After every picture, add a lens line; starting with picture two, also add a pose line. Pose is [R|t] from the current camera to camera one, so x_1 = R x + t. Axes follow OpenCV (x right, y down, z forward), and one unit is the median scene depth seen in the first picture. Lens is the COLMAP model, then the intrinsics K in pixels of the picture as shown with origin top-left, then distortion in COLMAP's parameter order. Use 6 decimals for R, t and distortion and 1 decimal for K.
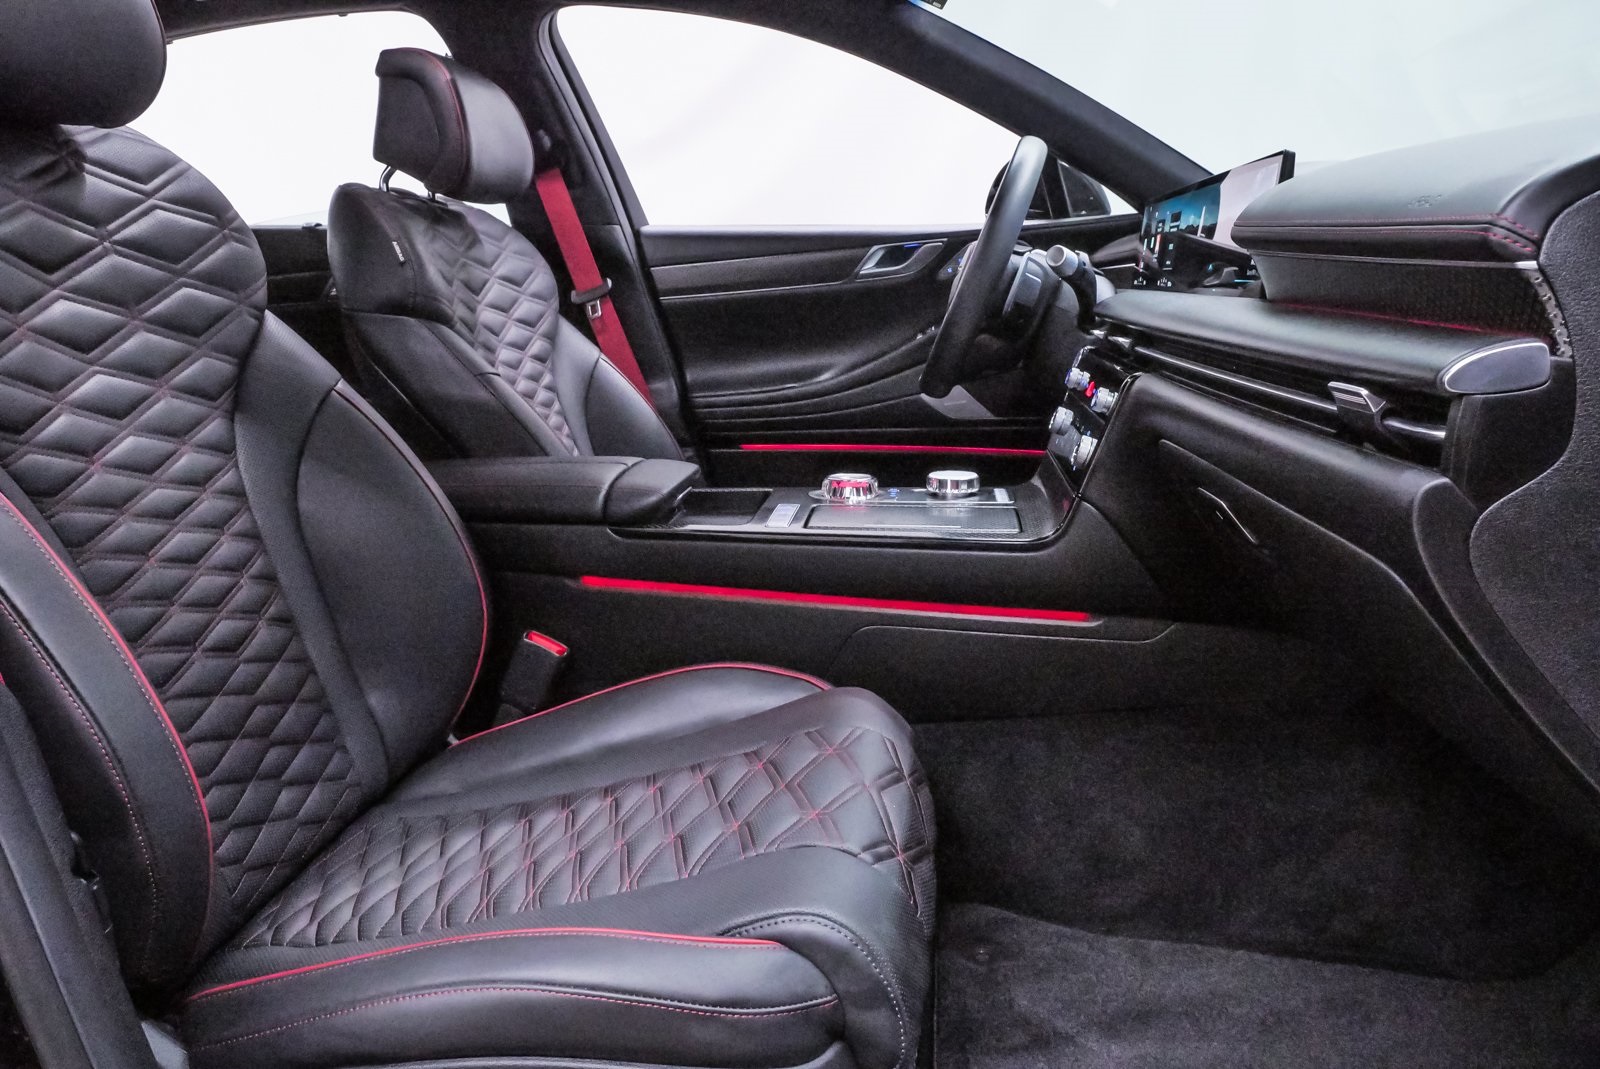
lens RADIAL K [[1148.9, 0, 791.0], [0, 1148.9, 540.3], [0, 0, 1]] dist [-0.048621, 0.015140]
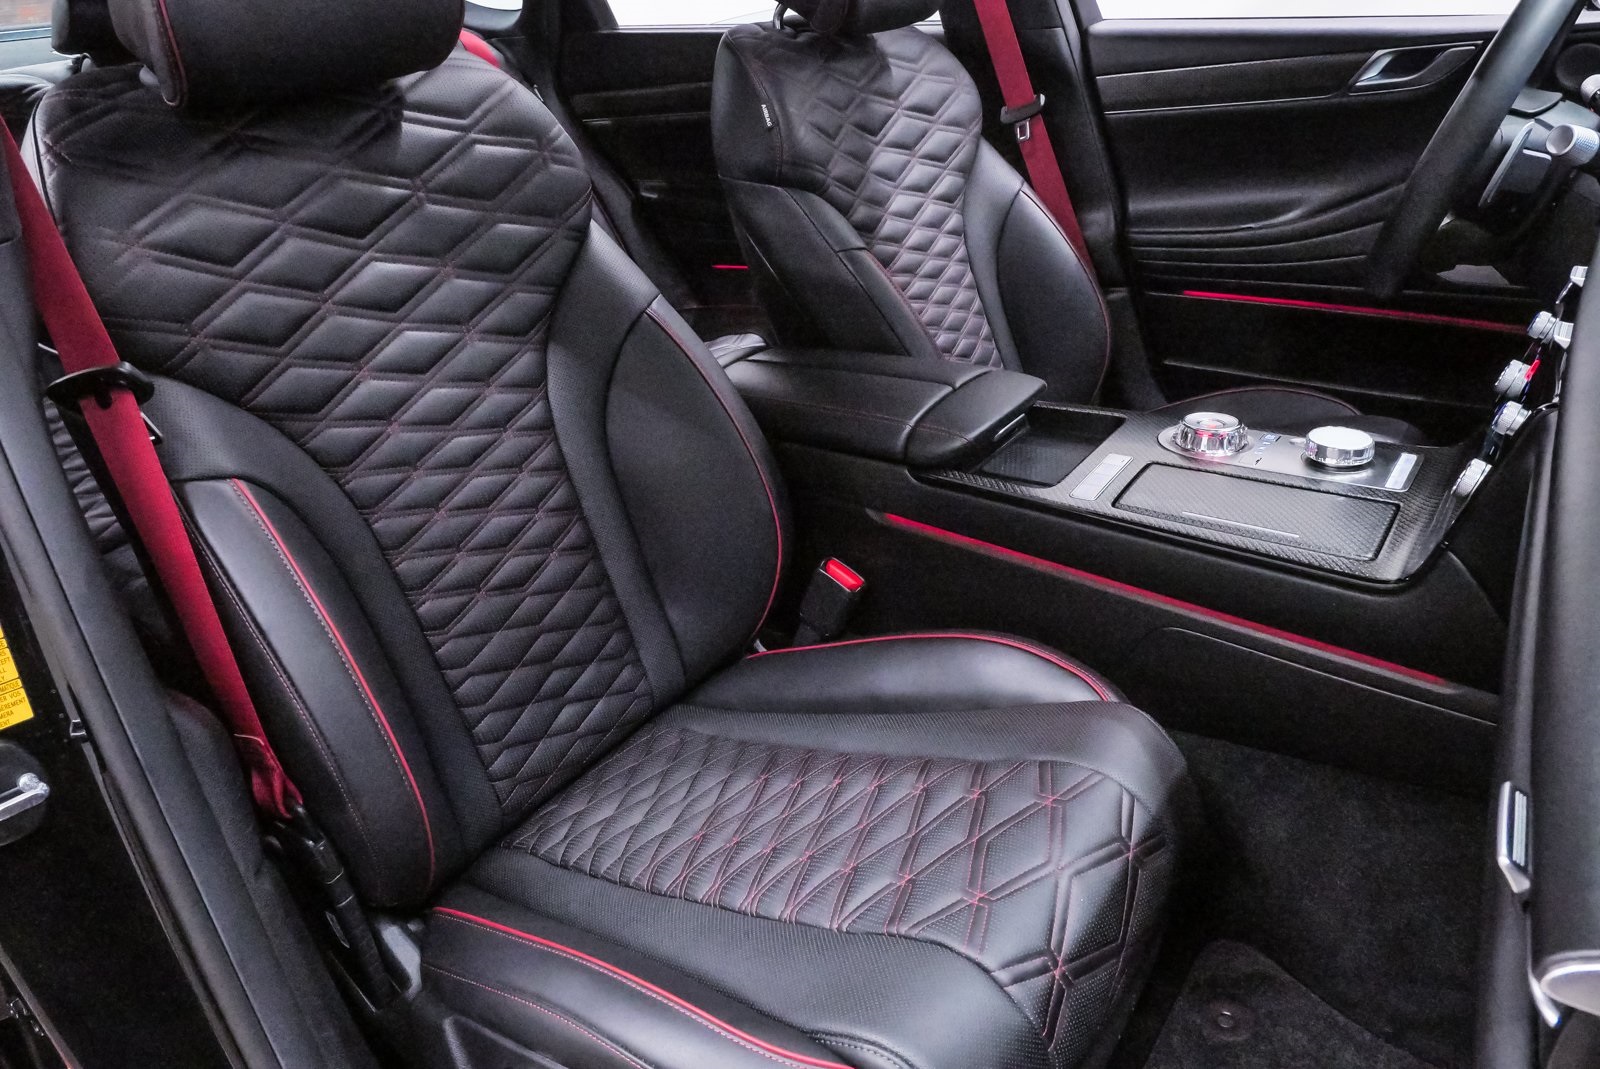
lens RADIAL K [[1148.9, 0, 793.5], [0, 1148.9, 542.1], [0, 0, 1]] dist [-0.048621, 0.015140]
pose [[0.886813, 0.159103, -0.433876, 0.169975], [-0.043405, 0.963392, 0.264560, -0.193462], [0.460085, -0.215783, 0.861254, 0.136066]]
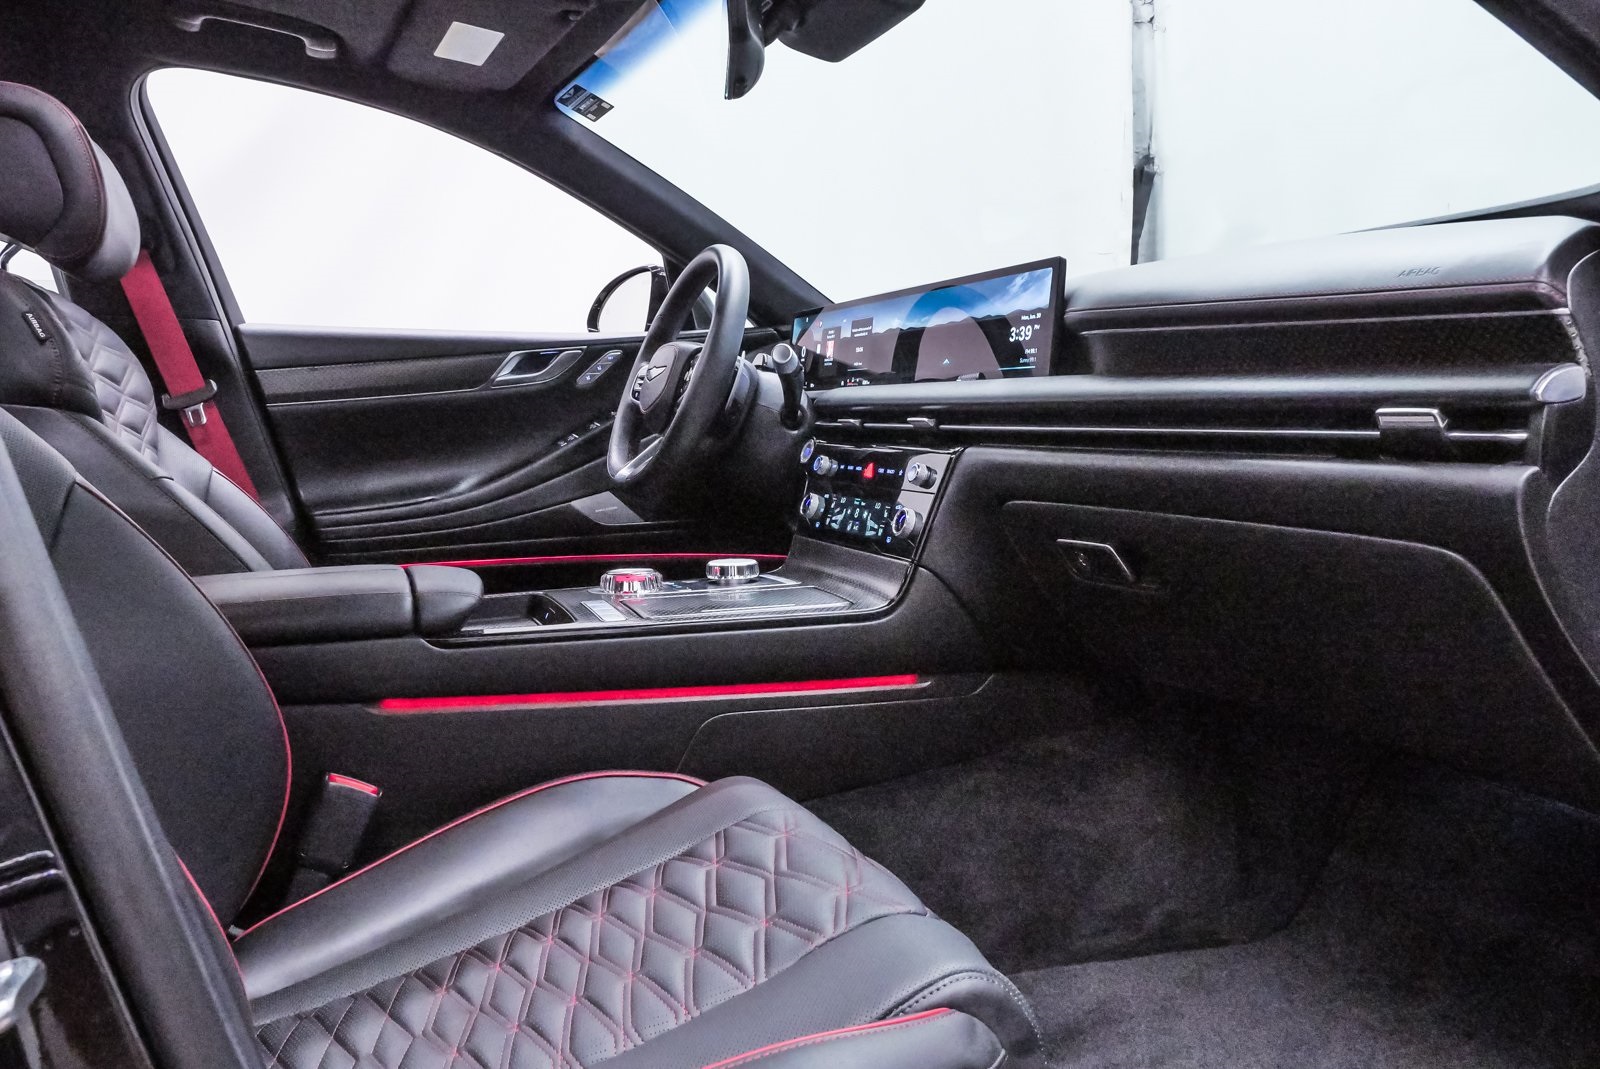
lens RADIAL K [[1148.9, 0, 786.0], [0, 1148.9, 542.6], [0, 0, 1]] dist [-0.048621, 0.015140]
pose [[0.872360, -0.048104, 0.486492, -0.328636], [0.105096, 0.990333, -0.090530, 0.023620], [-0.477434, 0.130103, 0.868982, 0.110772]]
